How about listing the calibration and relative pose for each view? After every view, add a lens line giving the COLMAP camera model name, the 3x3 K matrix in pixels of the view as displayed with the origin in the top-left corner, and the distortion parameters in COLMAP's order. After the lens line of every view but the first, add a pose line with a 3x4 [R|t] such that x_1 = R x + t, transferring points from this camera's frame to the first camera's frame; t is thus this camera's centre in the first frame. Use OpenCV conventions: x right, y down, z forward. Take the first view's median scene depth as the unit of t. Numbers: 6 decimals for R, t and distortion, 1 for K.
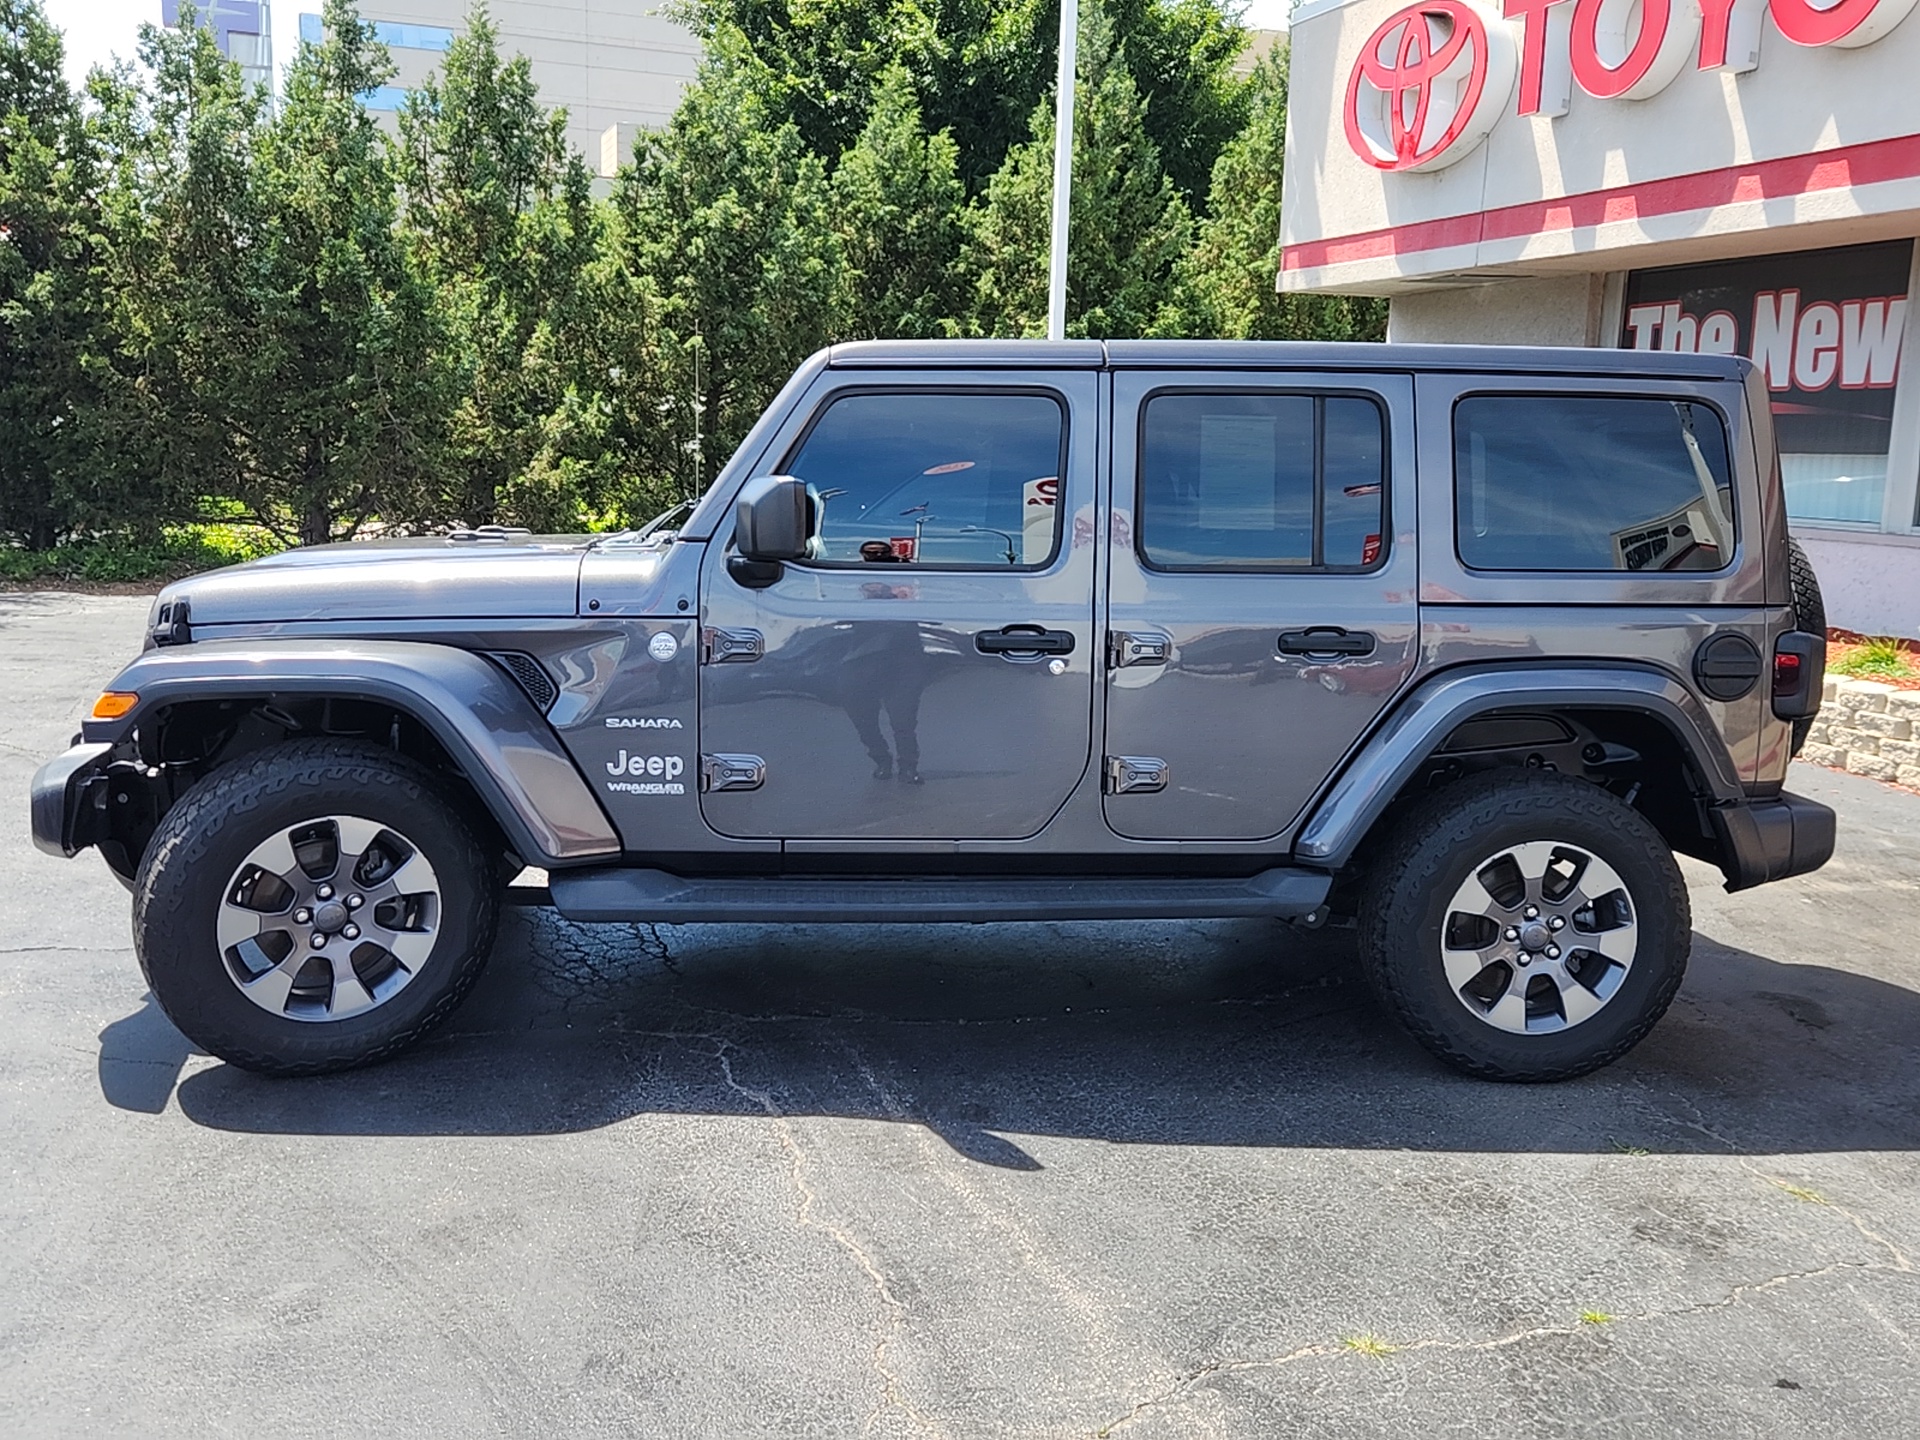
lens RADIAL K [[1722.3, 0, 960.0], [0, 1722.3, 720.0], [0, 0, 1]] dist [0.071841, -0.070294]
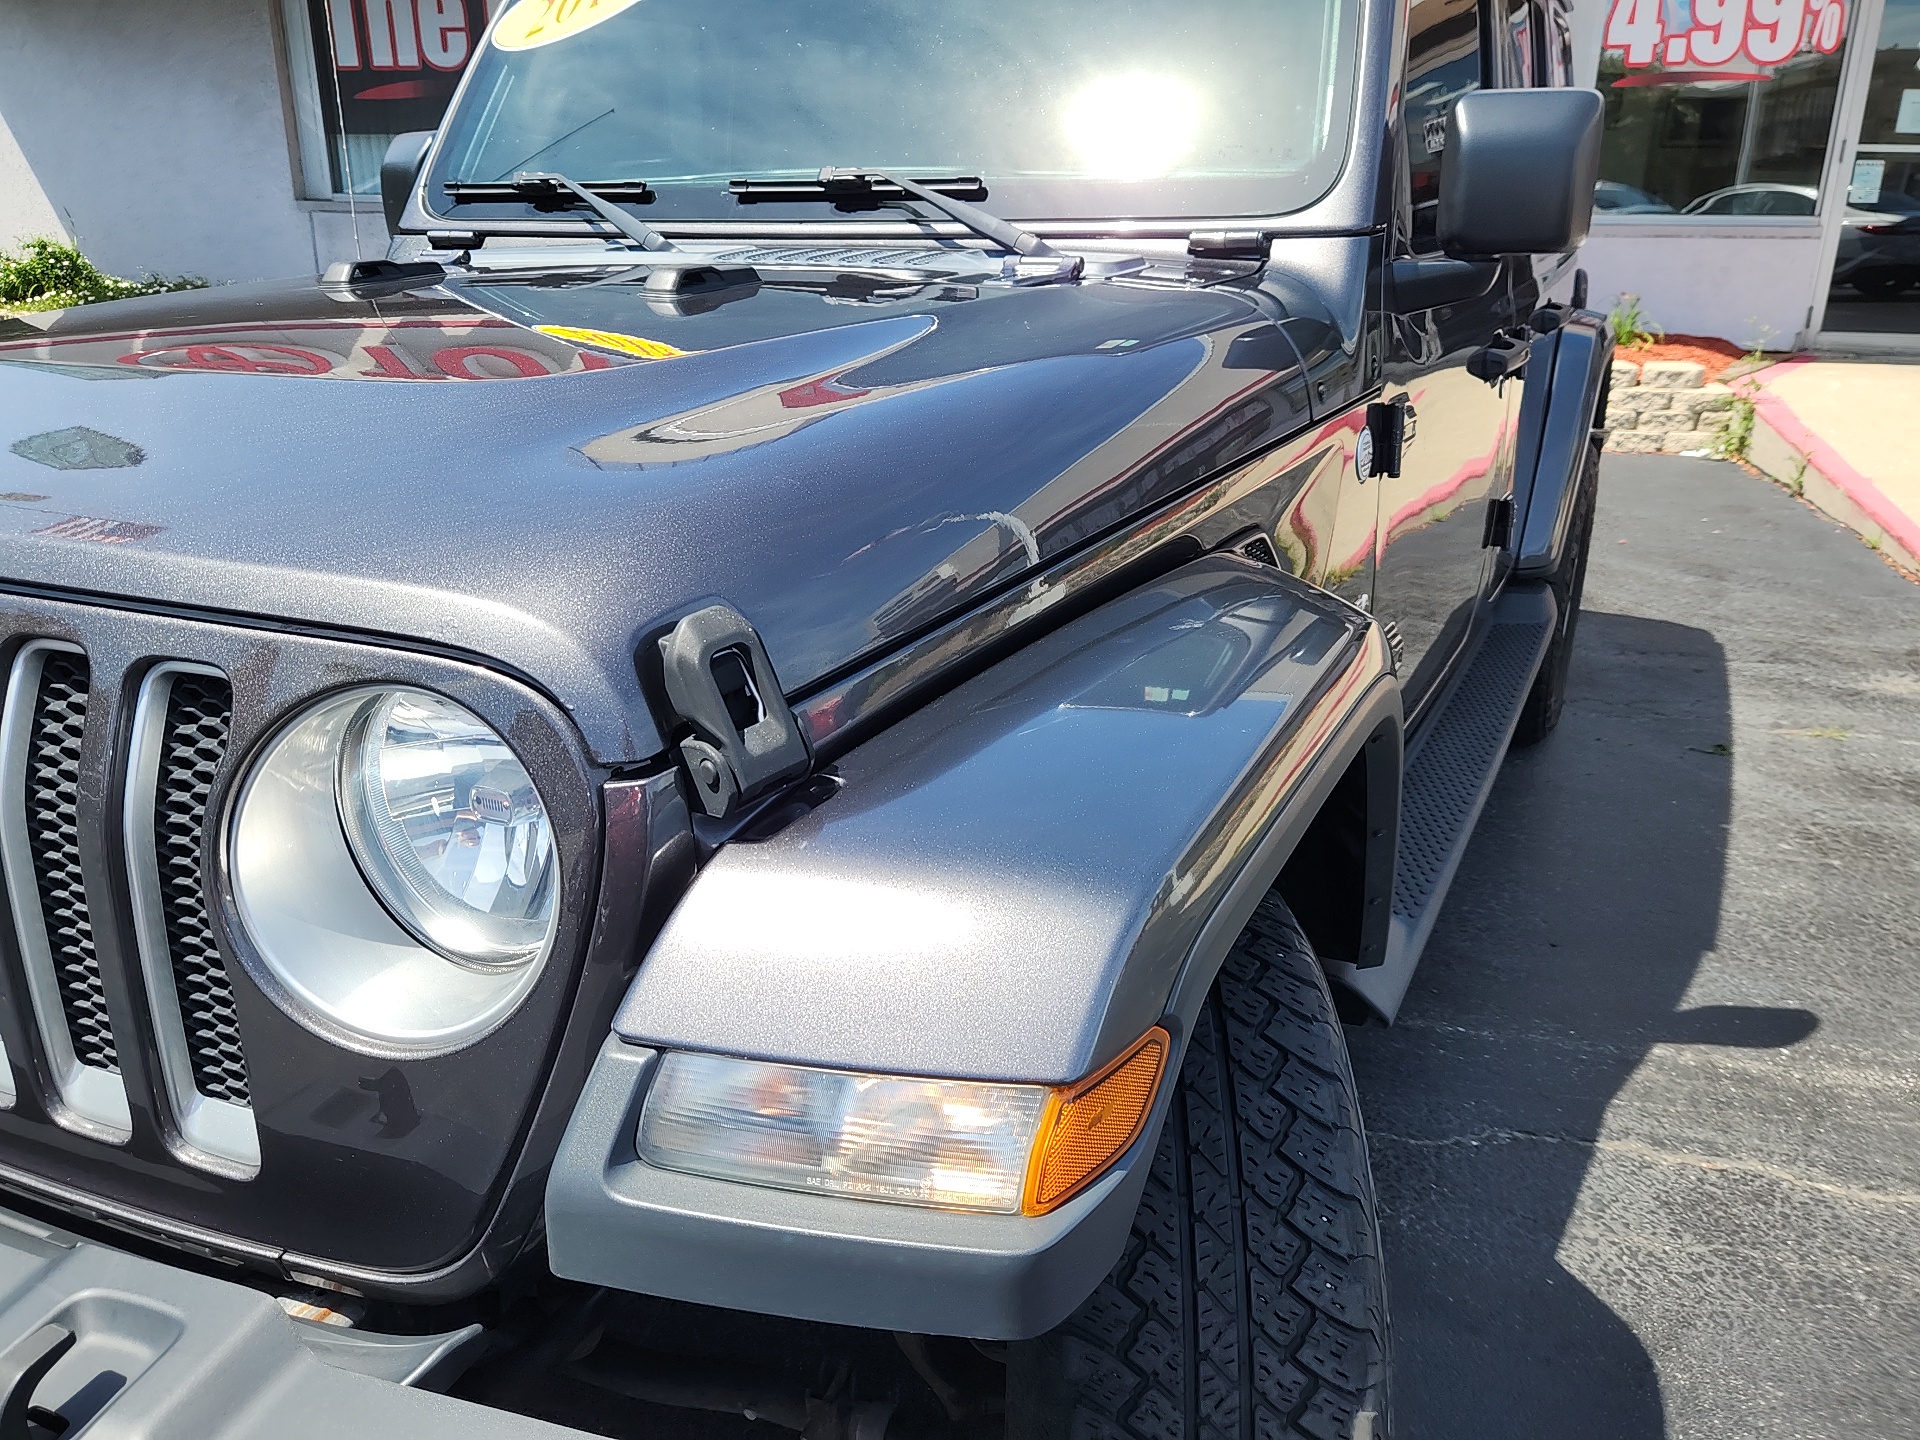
lens RADIAL K [[1467.9, 0, 952.0], [0, 1467.9, 710.7], [0, 0, 1]] dist [0.026628, -0.010374]
pose [[0.523283, -0.311097, 0.793343, -0.229091], [0.140054, 0.949717, 0.280039, -0.041692], [-0.840571, -0.035429, 0.540541, 0.336768]]
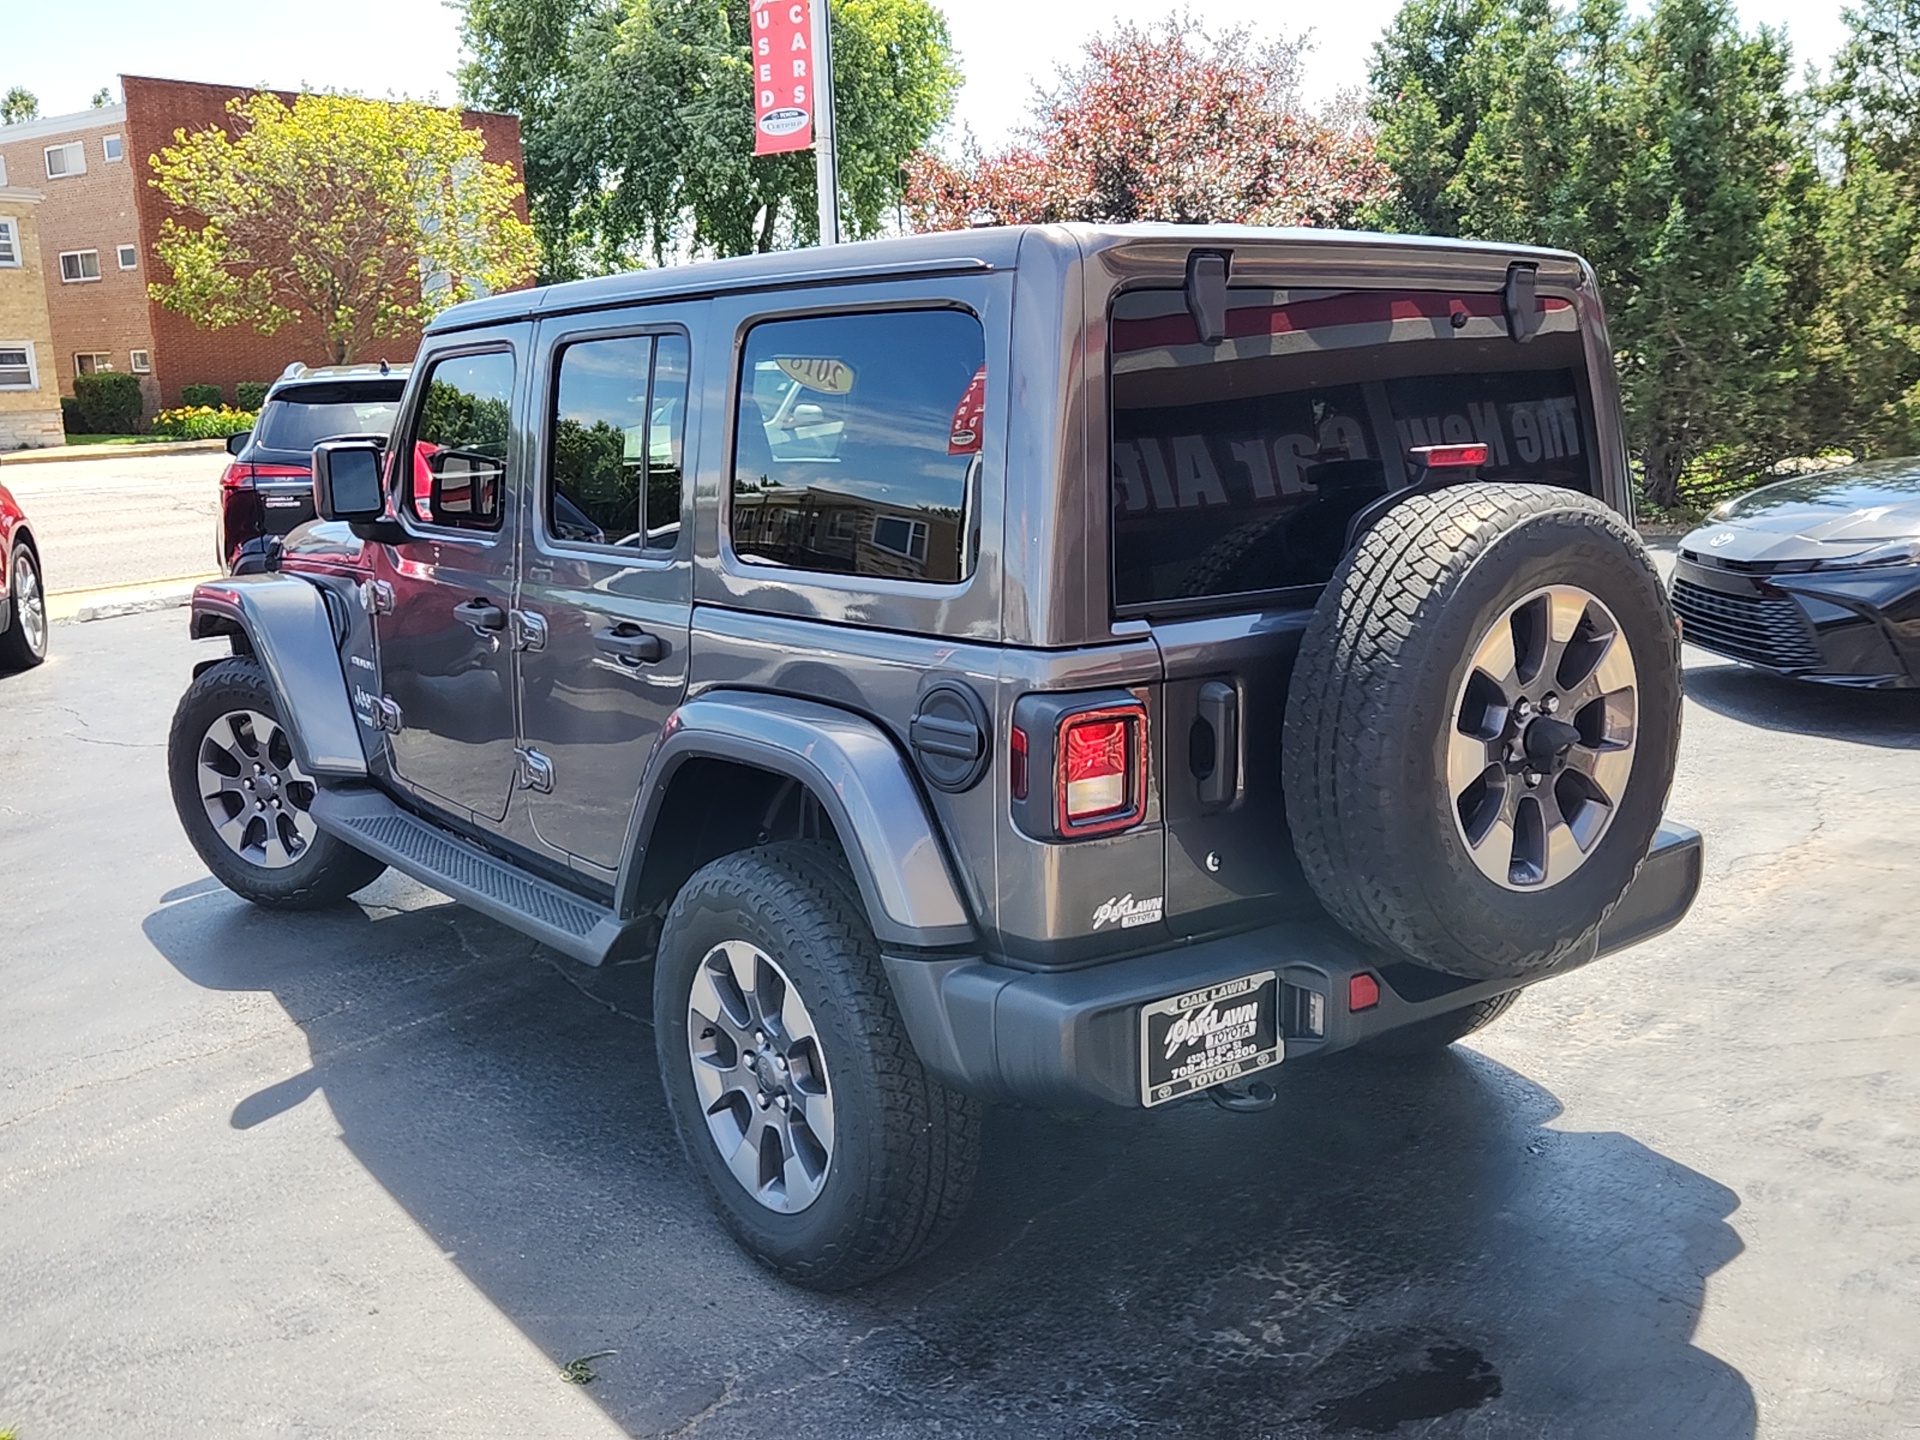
lens RADIAL K [[1722.3, 0, 960.0], [0, 1722.3, 720.0], [0, 0, 1]] dist [0.071841, -0.070294]
pose [[0.549791, 0.113966, -0.827491, 0.384911], [-0.078763, 0.993308, 0.084473, -0.035012], [0.831581, 0.018733, 0.555088, 0.269988]]
